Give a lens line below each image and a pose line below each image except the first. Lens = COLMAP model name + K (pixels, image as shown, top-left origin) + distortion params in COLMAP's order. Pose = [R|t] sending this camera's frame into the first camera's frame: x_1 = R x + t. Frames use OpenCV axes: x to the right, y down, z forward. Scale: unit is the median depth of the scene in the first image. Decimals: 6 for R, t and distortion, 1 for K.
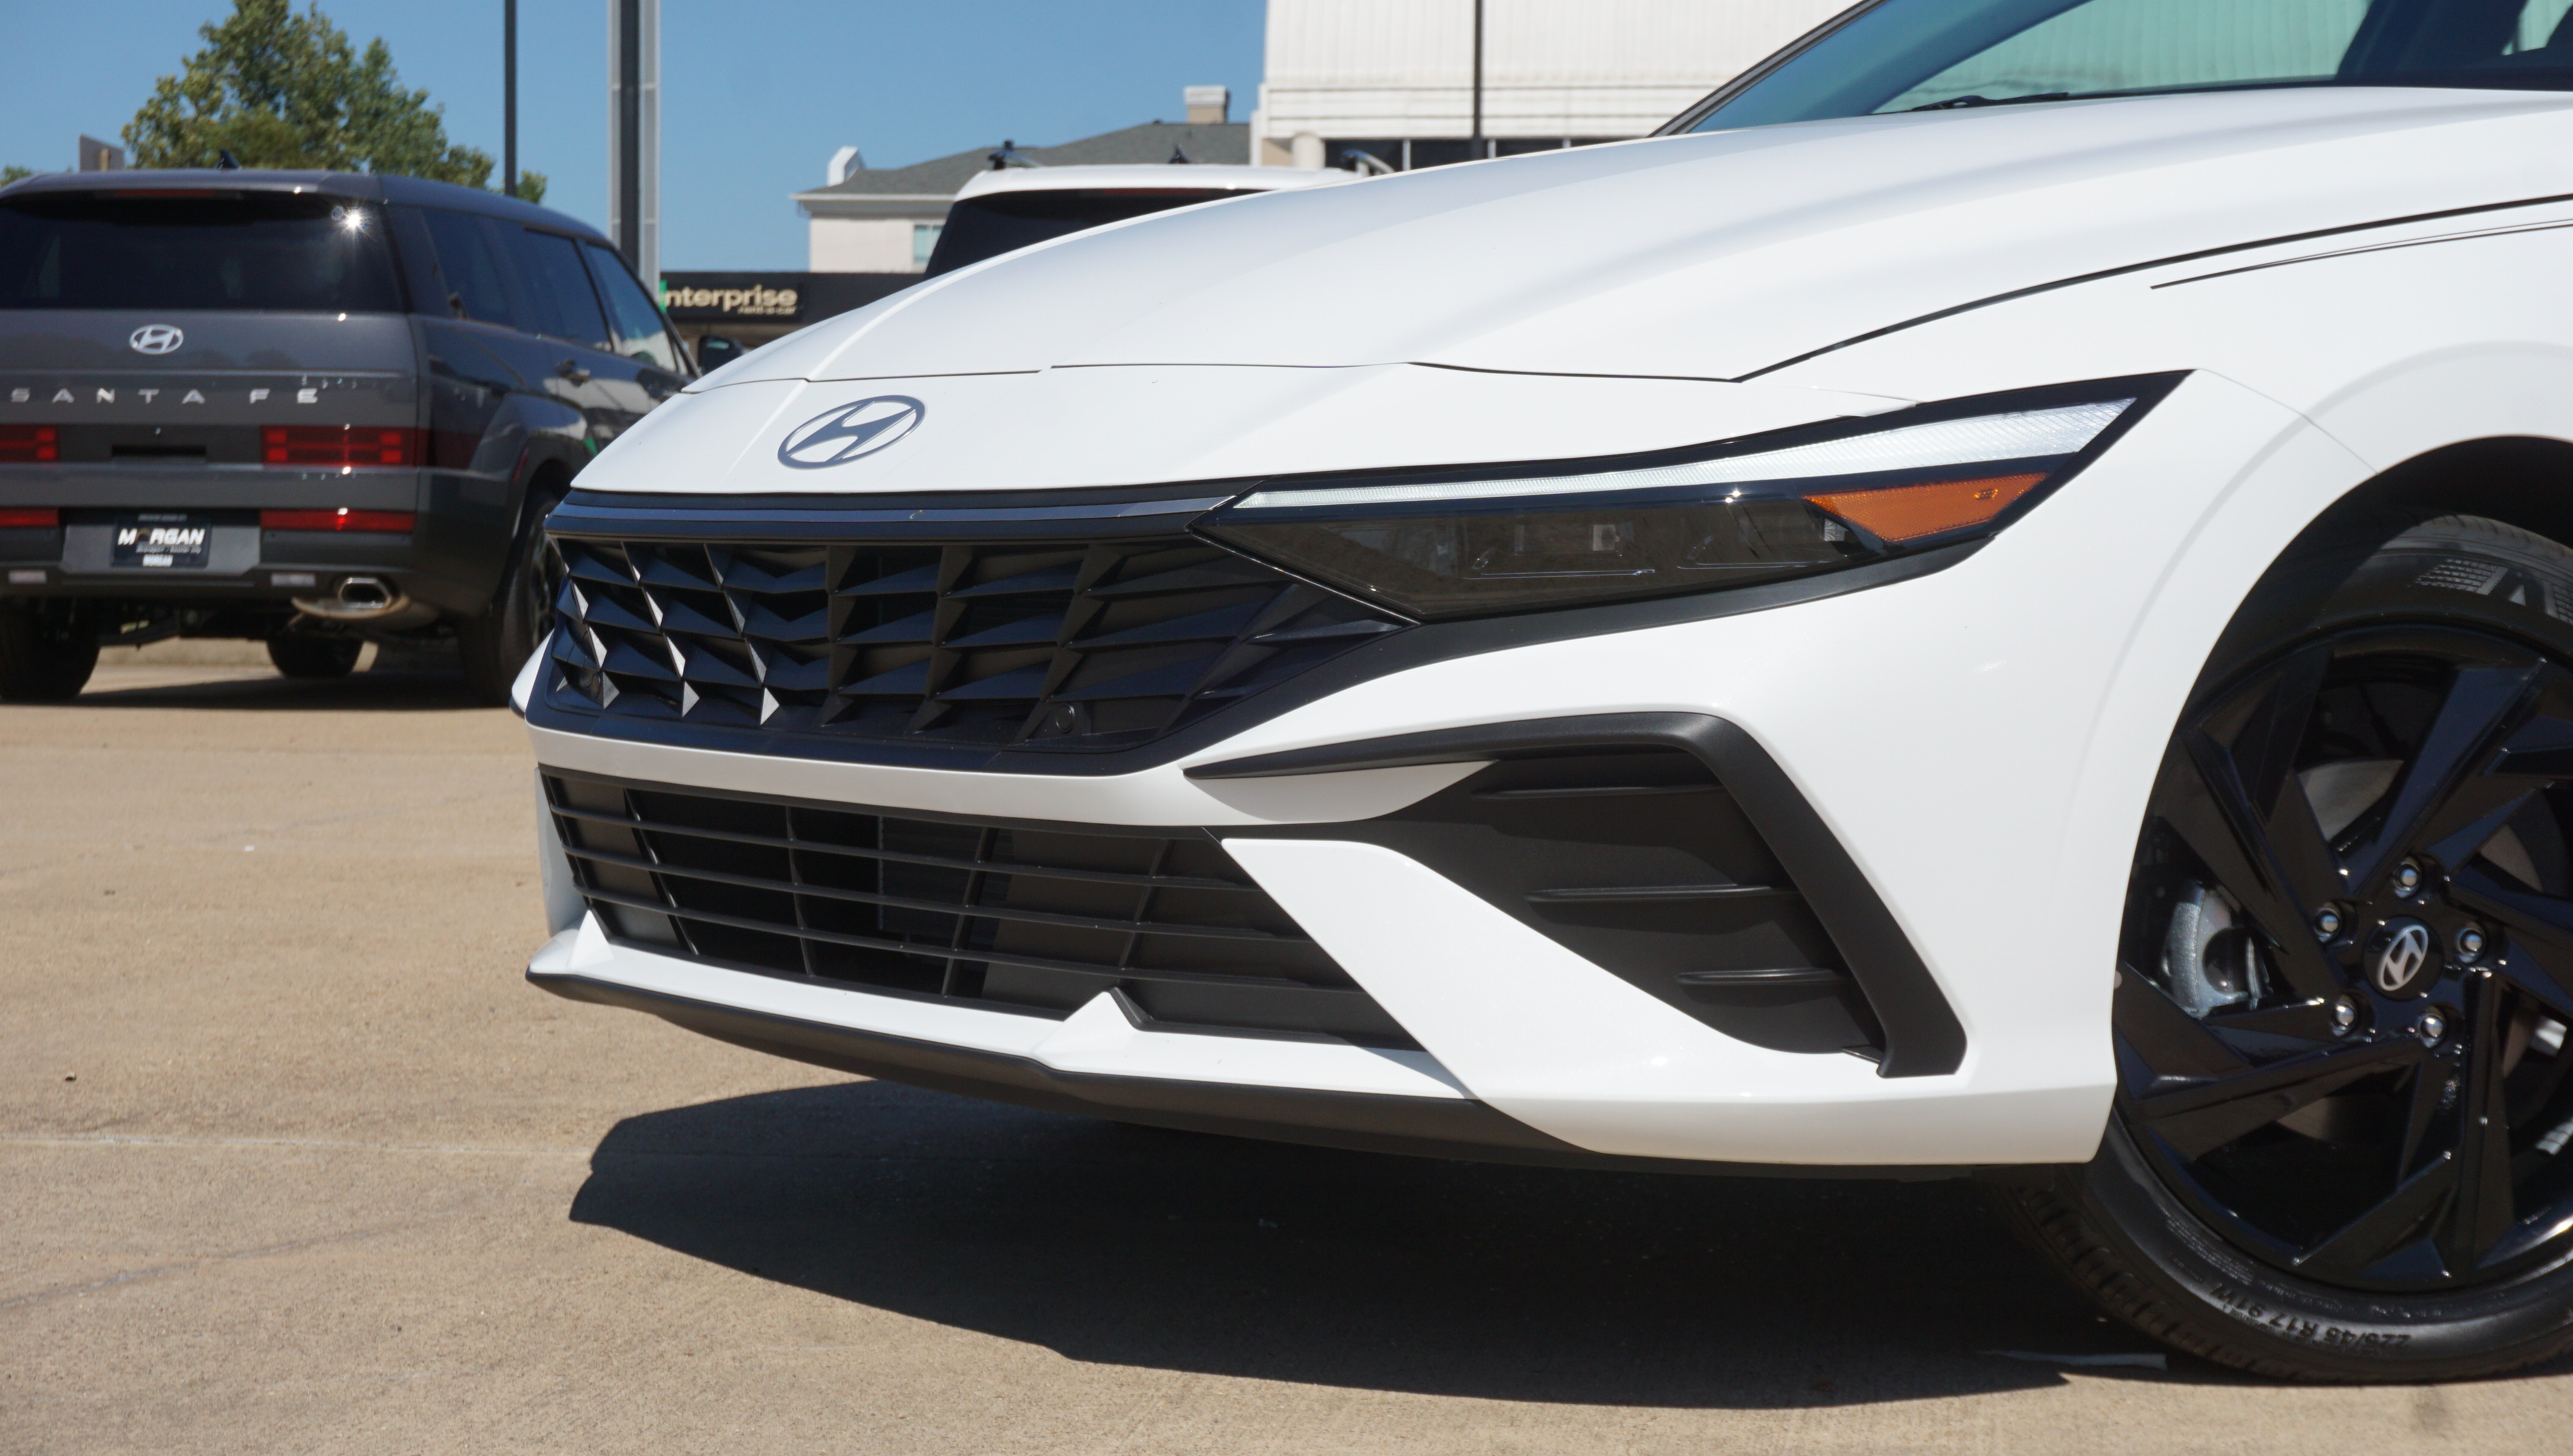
lens RADIAL K [[4641.0, 0, 1286.7], [0, 4641.0, 727.8], [0, 0, 1]] dist [0.052049, 0.000000]
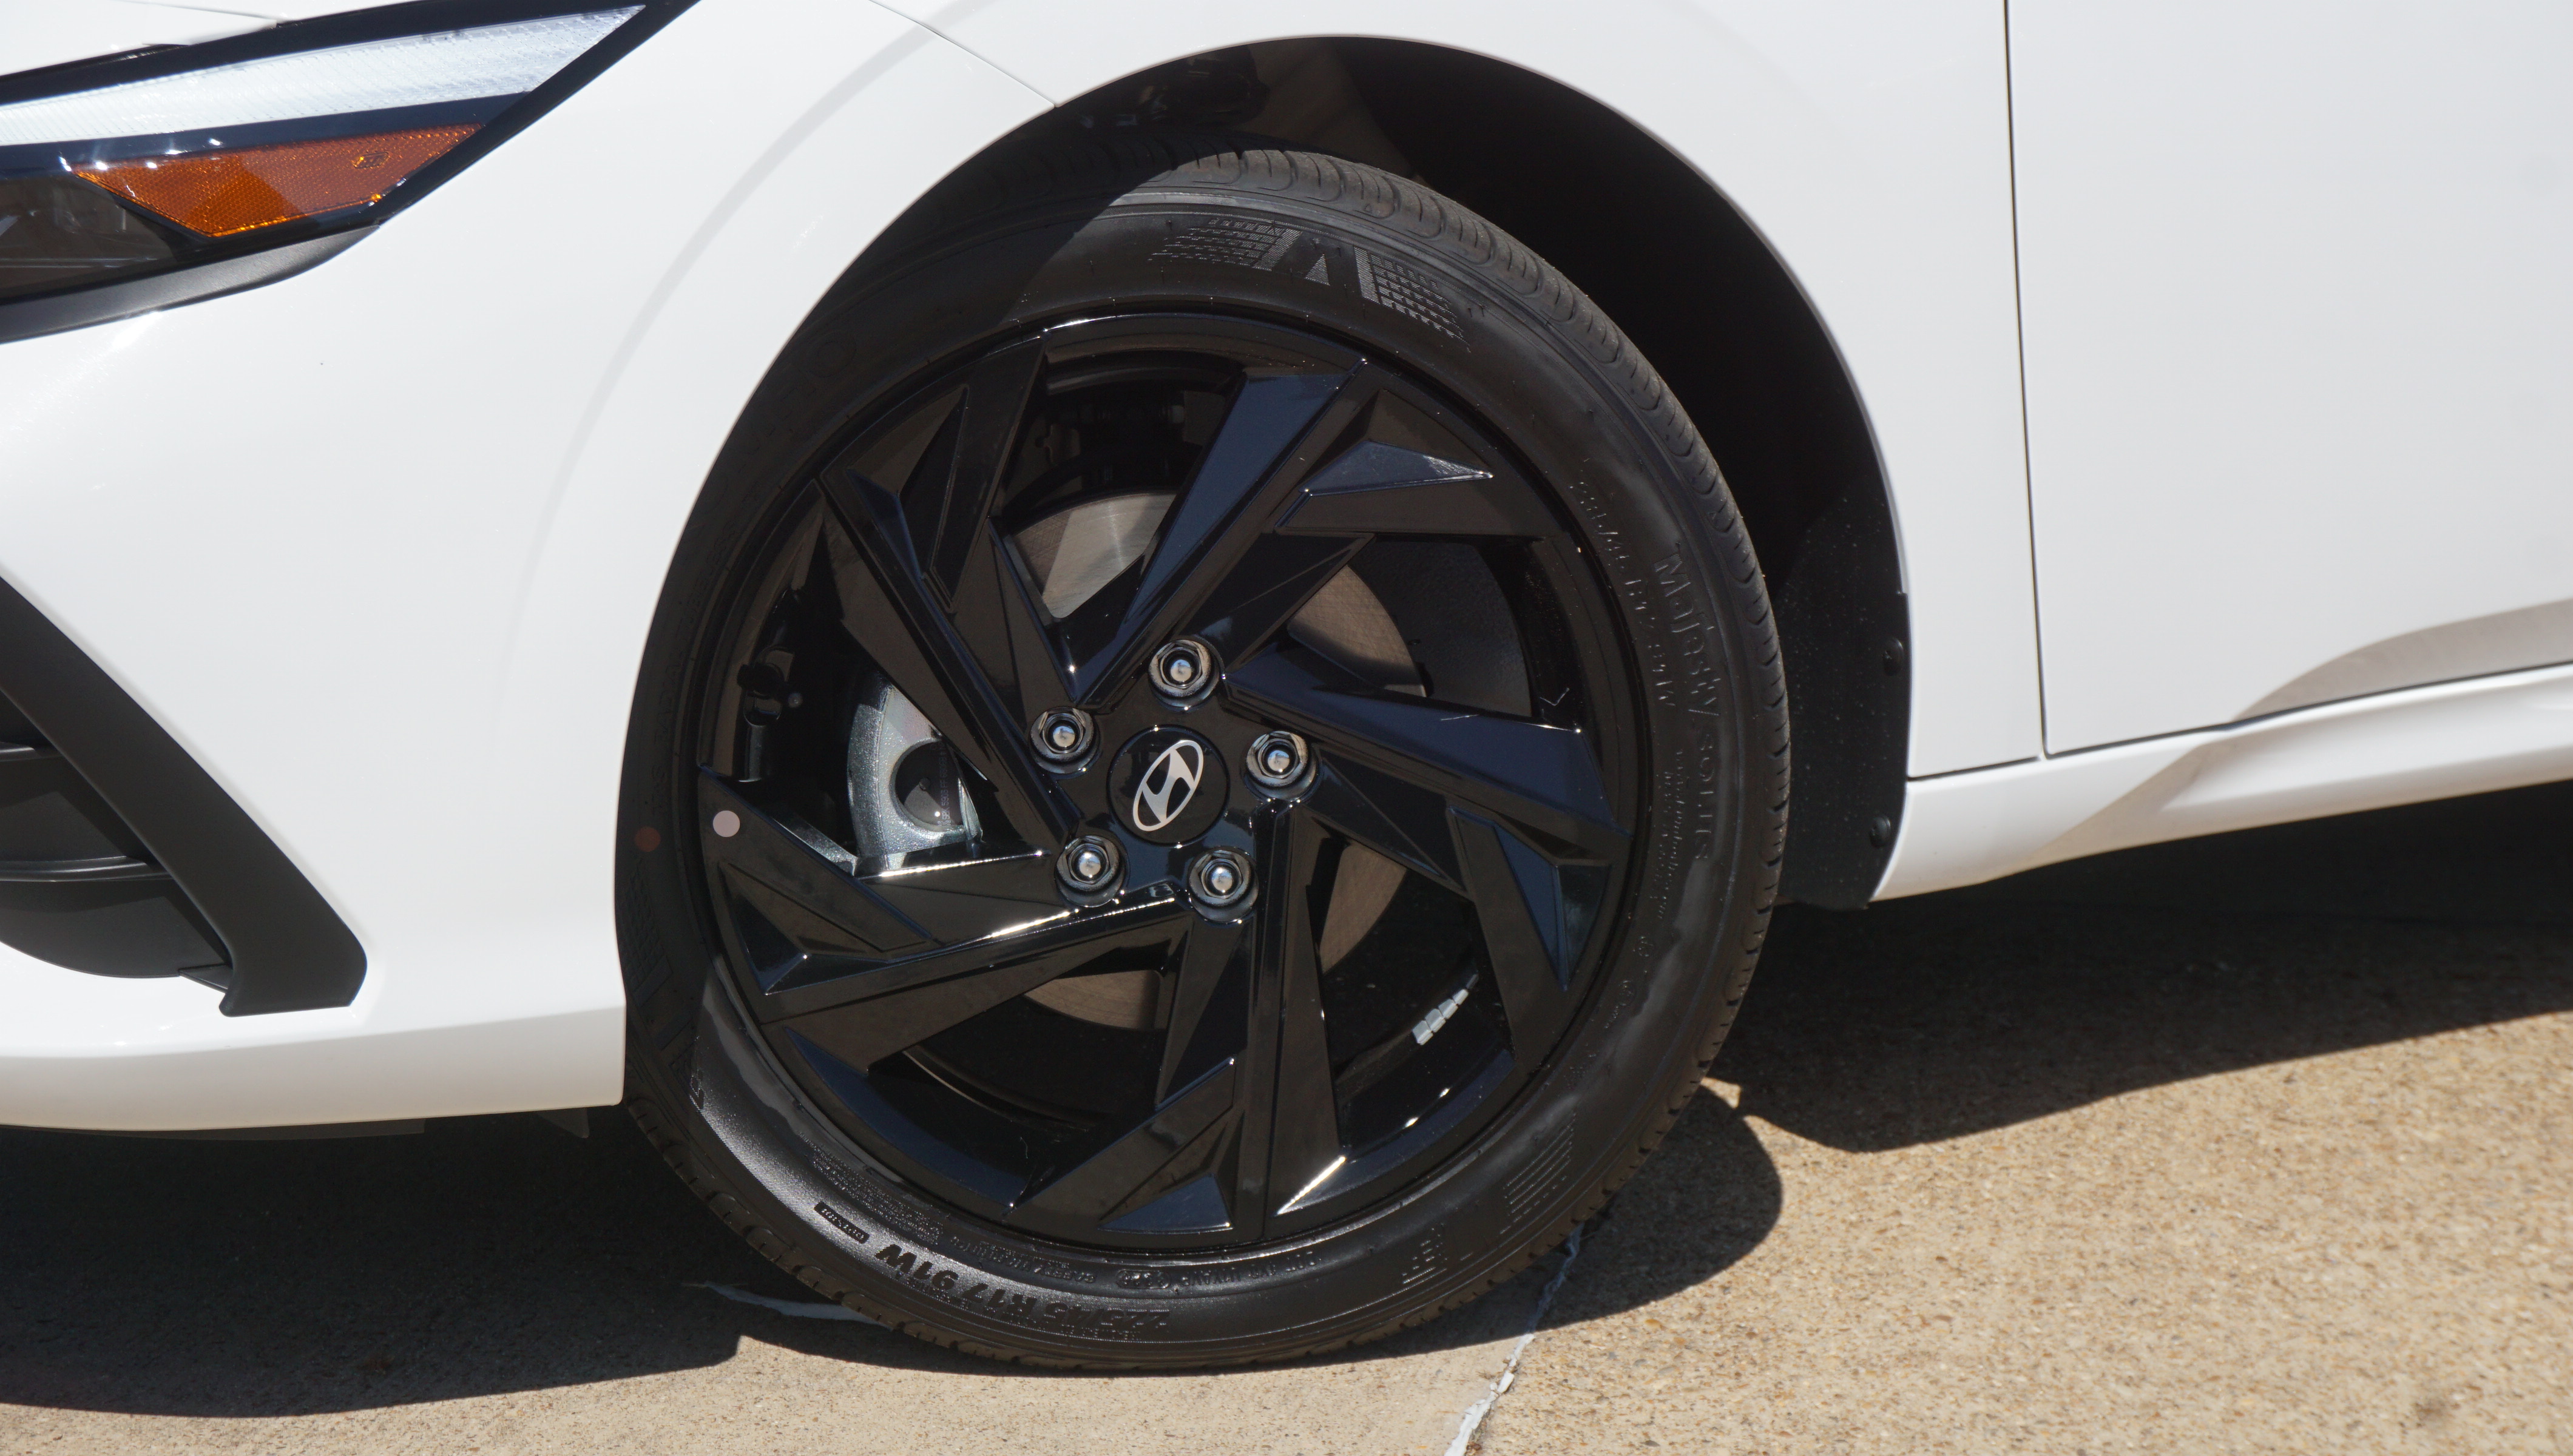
lens RADIAL K [[4641.0, 0, 1286.4], [0, 4641.0, 728.2], [0, 0, 1]] dist [0.052049, 0.000000]
pose [[0.995209, 0.005625, -0.097608, 0.327800], [0.008961, 0.988893, 0.148359, -0.063537], [0.097359, -0.148523, 0.984105, 0.314167]]
